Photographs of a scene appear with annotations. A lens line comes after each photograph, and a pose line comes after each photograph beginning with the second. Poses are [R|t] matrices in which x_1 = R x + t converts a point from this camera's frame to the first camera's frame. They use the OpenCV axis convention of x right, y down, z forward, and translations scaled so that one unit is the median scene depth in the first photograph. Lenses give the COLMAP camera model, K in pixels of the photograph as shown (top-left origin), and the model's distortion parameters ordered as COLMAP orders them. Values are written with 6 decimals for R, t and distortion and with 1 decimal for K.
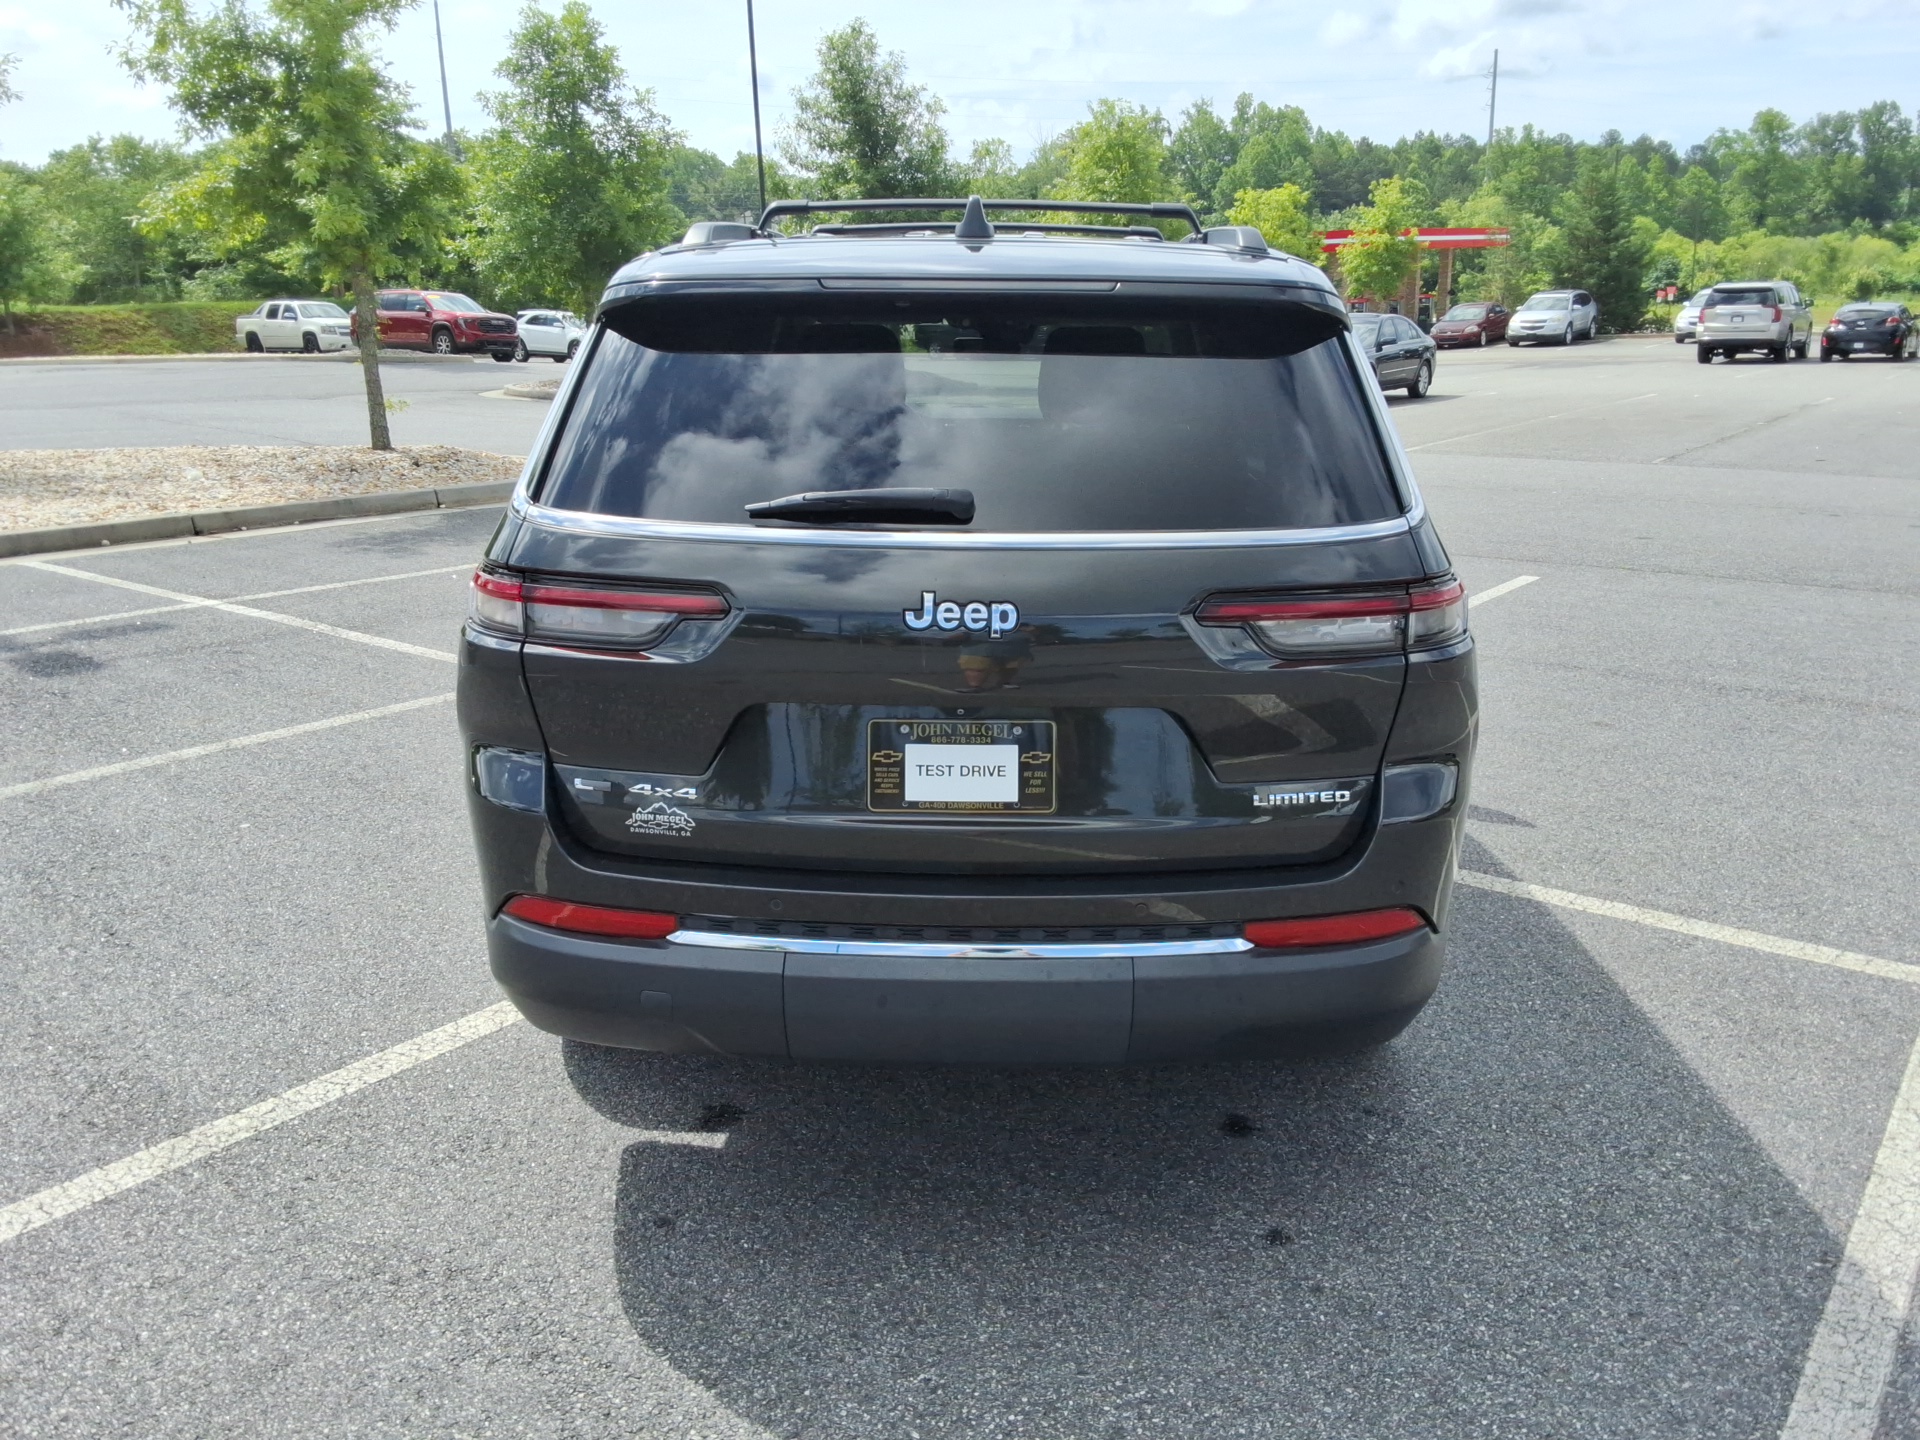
lens RADIAL K [[1548.5, 0, 976.0], [0, 1548.5, 699.3], [0, 0, 1]] dist [0.130754, -0.217416]
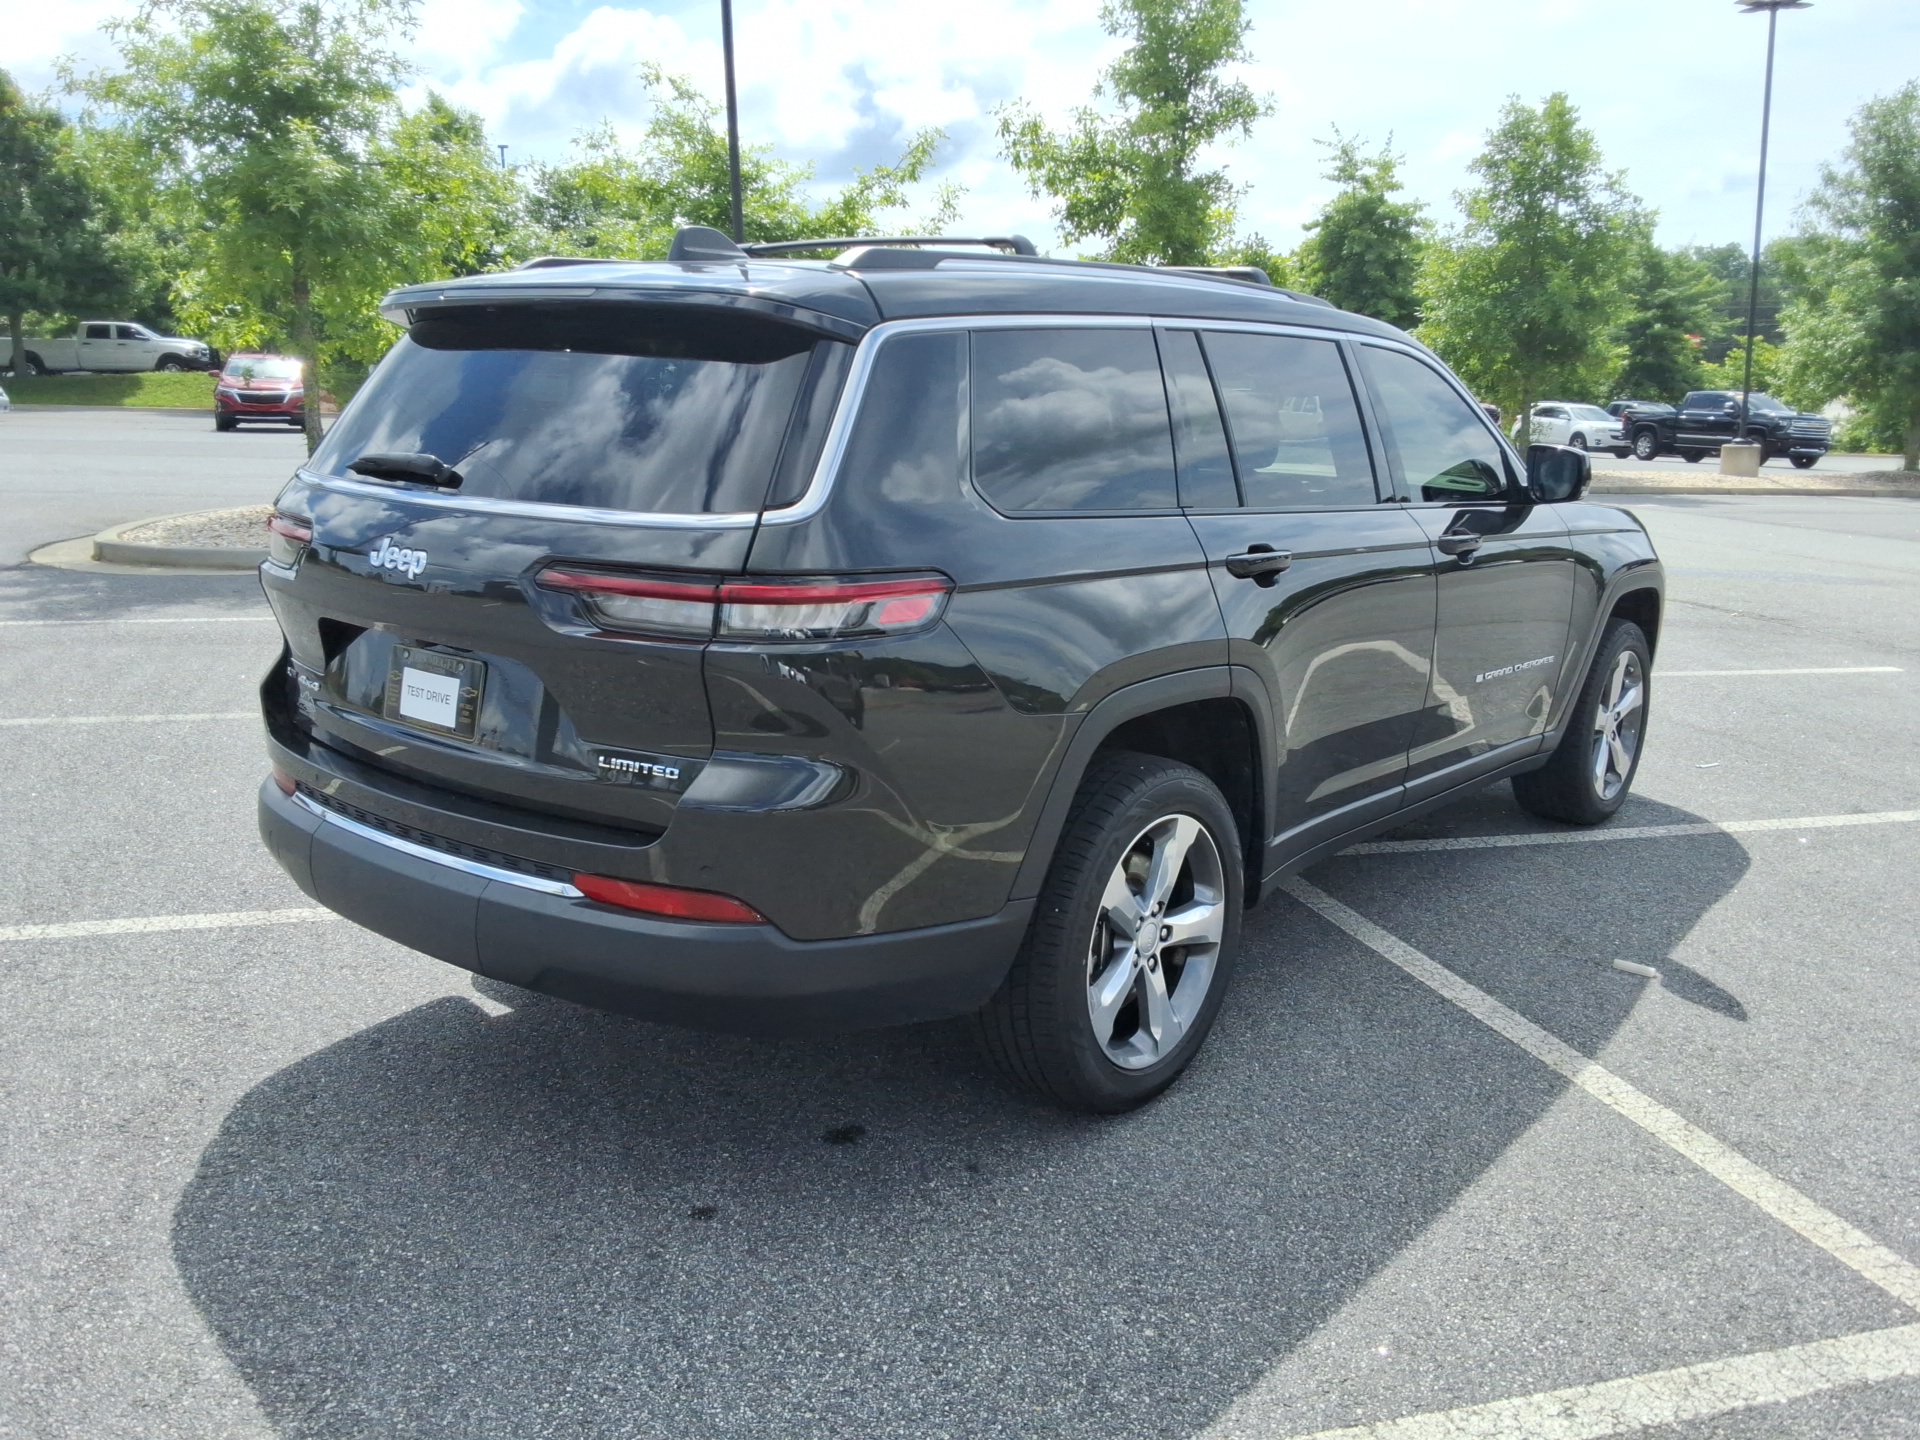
lens RADIAL K [[1548.5, 0, 976.0], [0, 1548.5, 699.3], [0, 0, 1]] dist [0.130754, -0.217416]
pose [[0.788784, 0.133724, -0.599948, 0.797600], [-0.168913, 0.985628, -0.002390, -0.014196], [0.591006, 0.103224, 0.800035, 0.221754]]
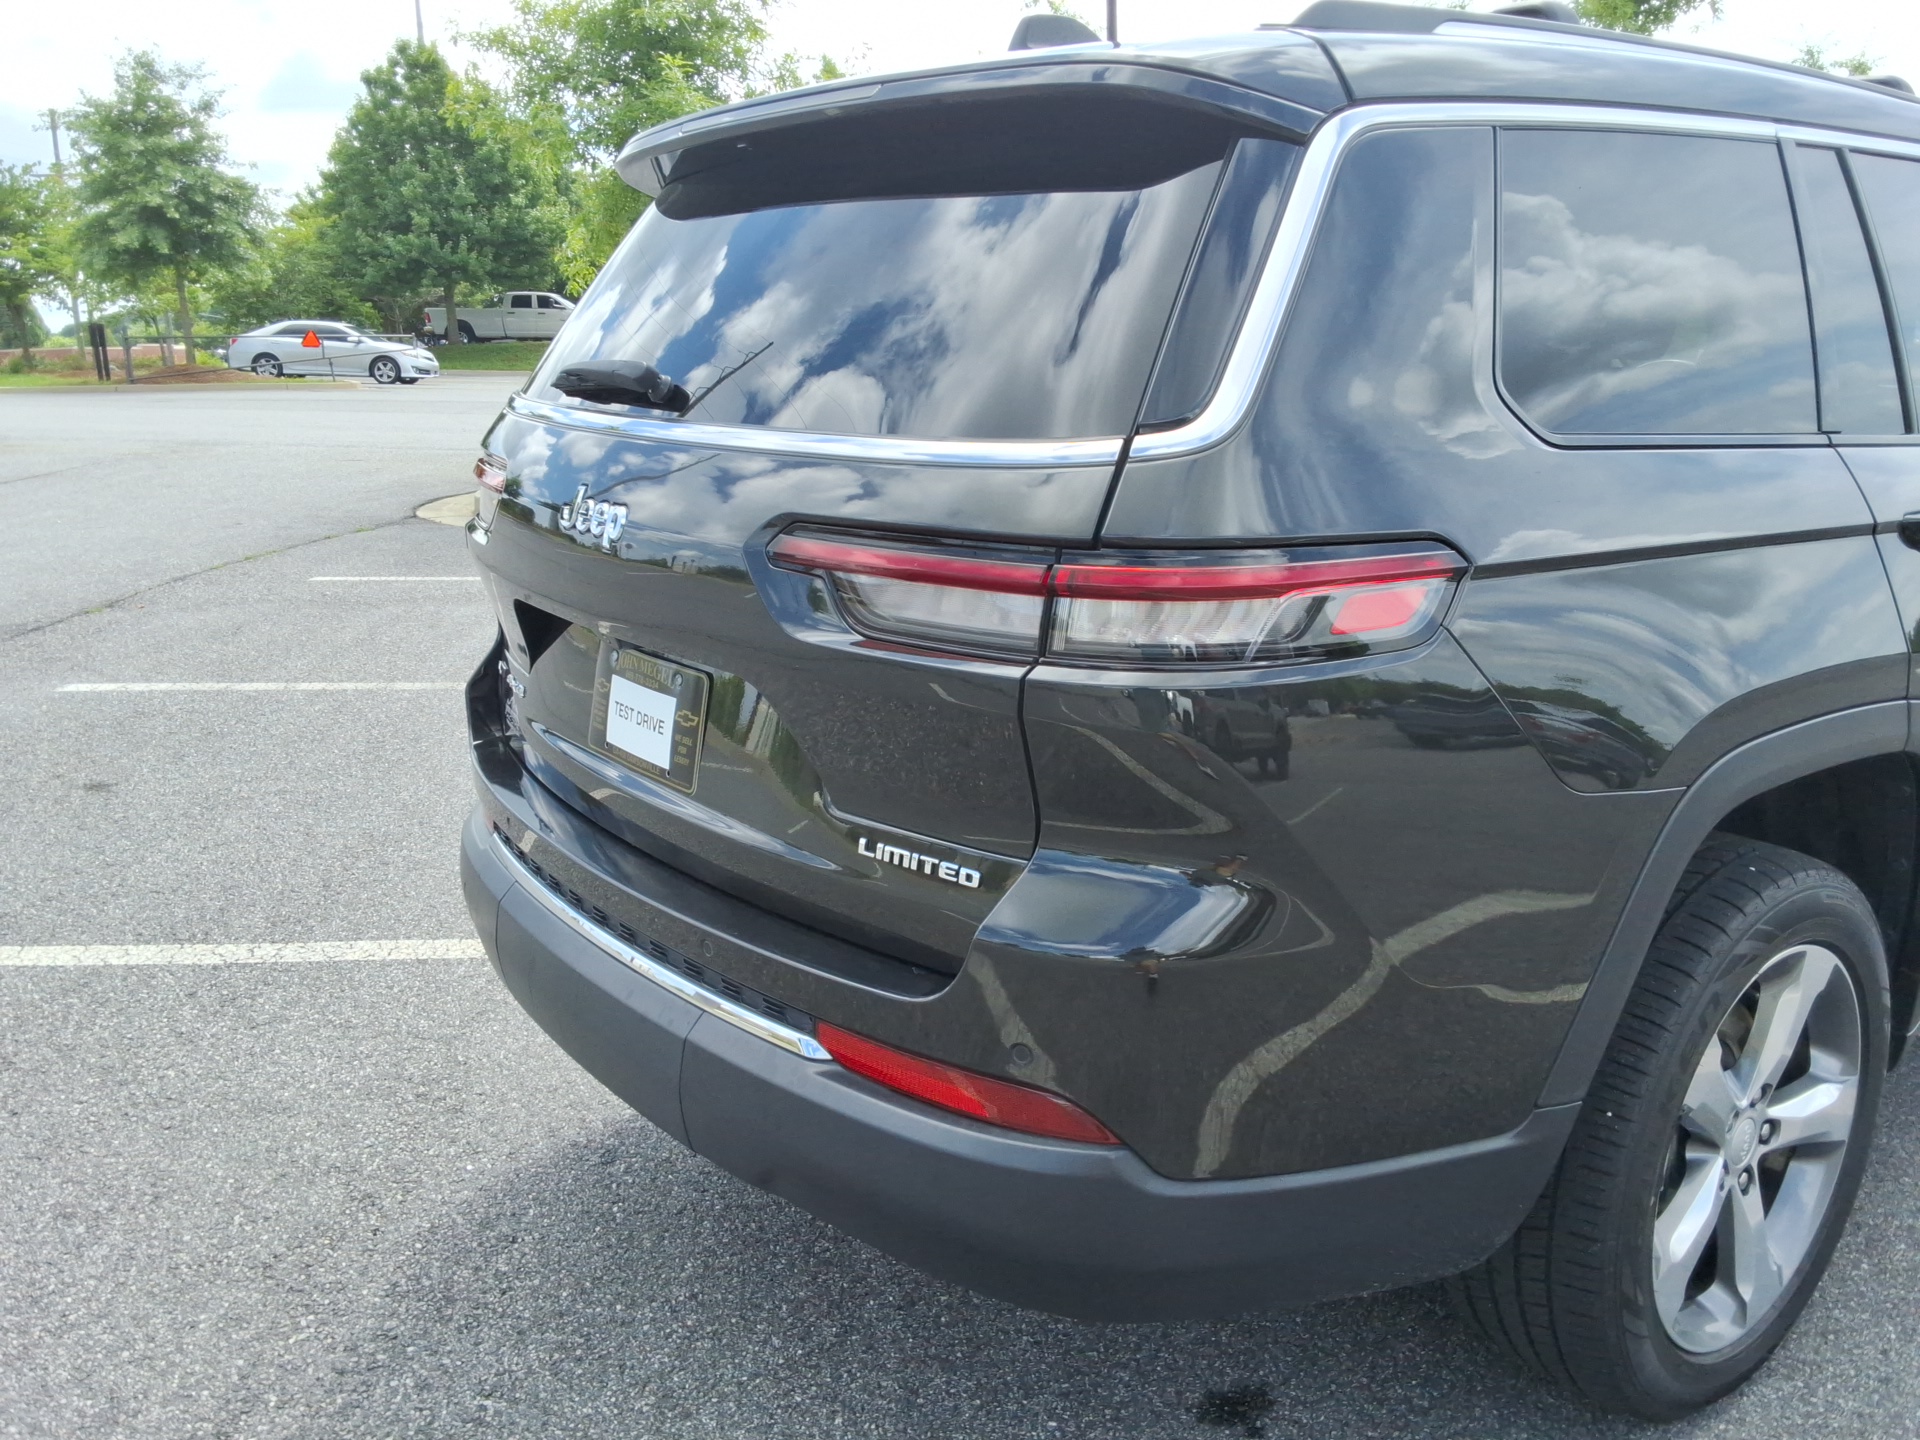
lens RADIAL K [[1548.5, 0, 976.0], [0, 1548.5, 699.3], [0, 0, 1]] dist [0.130754, -0.217416]
pose [[0.626954, 0.172752, -0.759661, 0.548212], [-0.190992, 0.979430, 0.065101, -0.037965], [0.755281, 0.104274, 0.647052, 0.465908]]
